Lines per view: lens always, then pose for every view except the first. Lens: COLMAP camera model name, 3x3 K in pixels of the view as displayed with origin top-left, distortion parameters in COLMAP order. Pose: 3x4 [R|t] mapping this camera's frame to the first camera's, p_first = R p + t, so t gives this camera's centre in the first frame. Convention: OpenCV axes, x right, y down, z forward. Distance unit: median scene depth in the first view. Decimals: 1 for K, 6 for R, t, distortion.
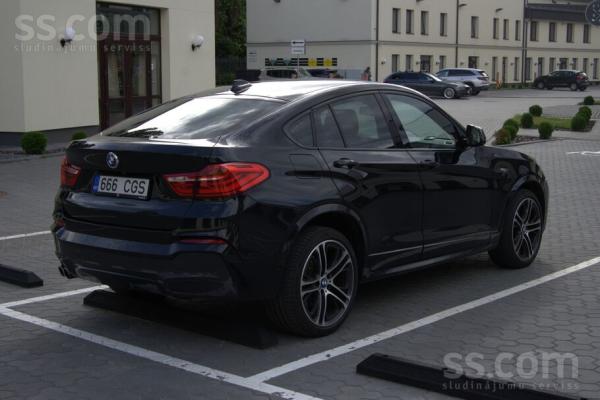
lens RADIAL K [[911.2, 0, 300.0], [0, 911.2, 200.0], [0, 0, 1]] dist [-0.009579, -0.017017]
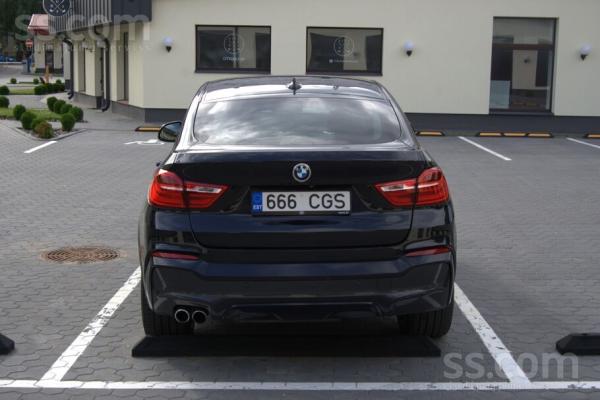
lens RADIAL K [[911.2, 0, 300.0], [0, 911.2, 200.0], [0, 0, 1]] dist [-0.009579, -0.017017]
pose [[0.747522, -0.084864, 0.658793, -0.772687], [0.076725, 0.996198, 0.041268, -0.053445], [-0.659791, 0.019697, 0.751191, 0.361405]]
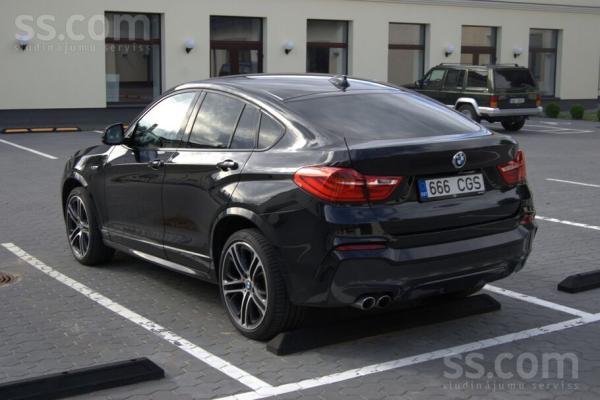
lens RADIAL K [[911.2, 0, 300.0], [0, 911.2, 200.0], [0, 0, 1]] dist [-0.009579, -0.017017]
pose [[0.276014, -0.139218, 0.951018, -1.175442], [0.126756, 0.986085, 0.107563, -0.126813], [-0.952759, 0.090858, 0.289820, 0.886872]]
